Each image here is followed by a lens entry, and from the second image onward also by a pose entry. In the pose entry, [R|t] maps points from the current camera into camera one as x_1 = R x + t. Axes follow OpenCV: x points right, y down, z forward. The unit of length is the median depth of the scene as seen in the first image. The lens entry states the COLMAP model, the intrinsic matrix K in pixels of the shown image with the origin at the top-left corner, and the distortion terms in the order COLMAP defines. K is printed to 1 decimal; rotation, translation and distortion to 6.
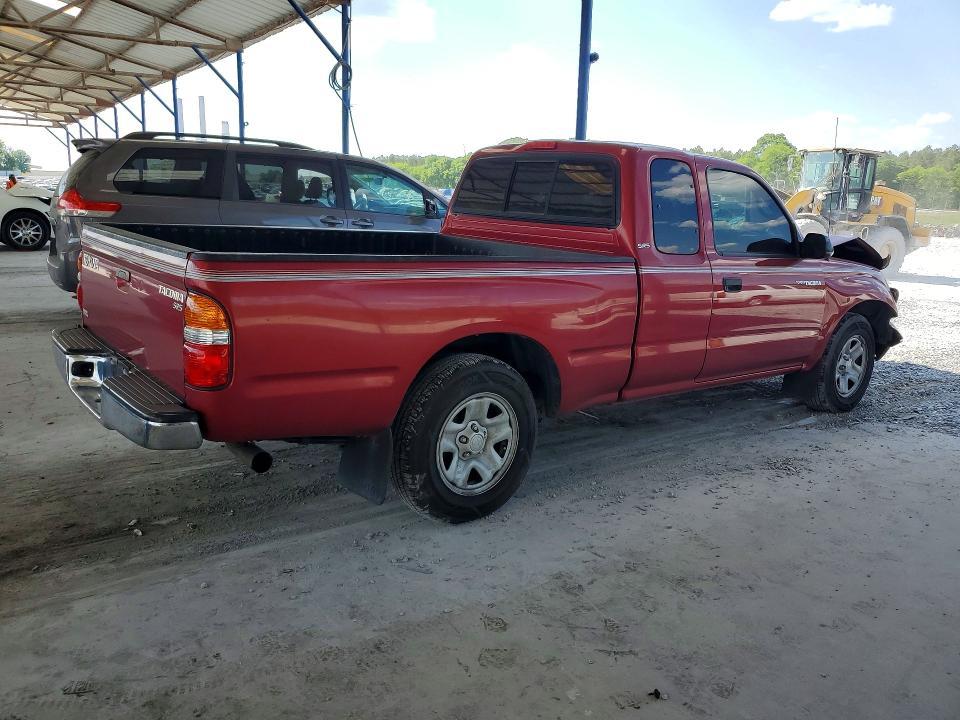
lens RADIAL K [[763.3, 0, 474.9], [0, 763.3, 361.3], [0, 0, 1]] dist [0.001251, 0.009268]
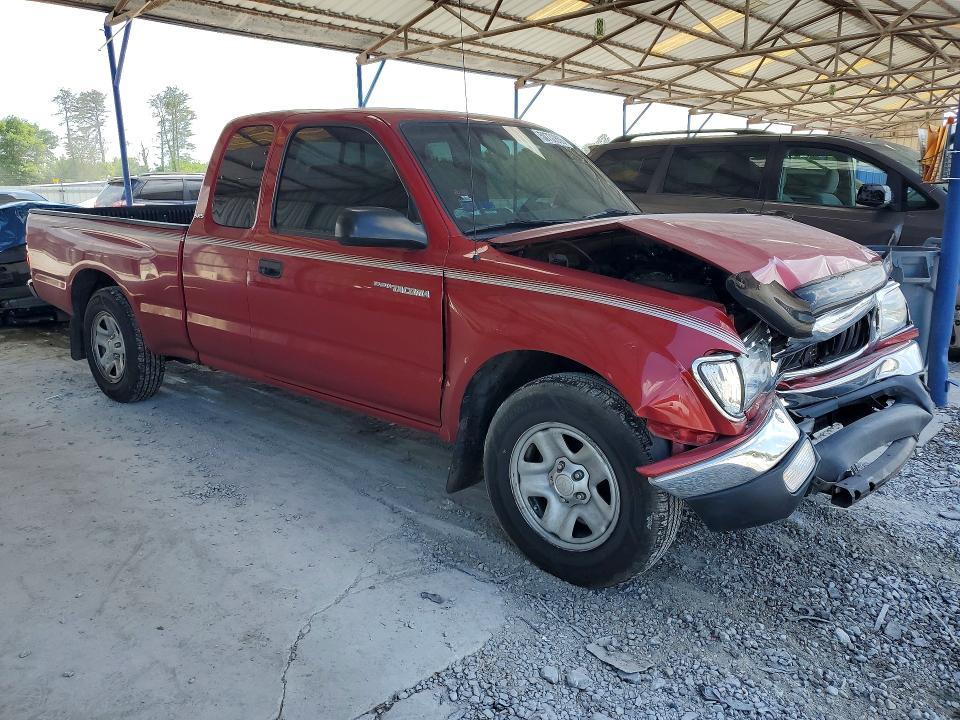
lens RADIAL K [[763.3, 0, 474.9], [0, 763.3, 361.3], [0, 0, 1]] dist [0.001251, 0.009268]
pose [[0.188530, 0.183501, -0.964771, 1.136408], [-0.200957, 0.968809, 0.144999, -0.158813], [0.961287, 0.166541, 0.219525, 0.996529]]
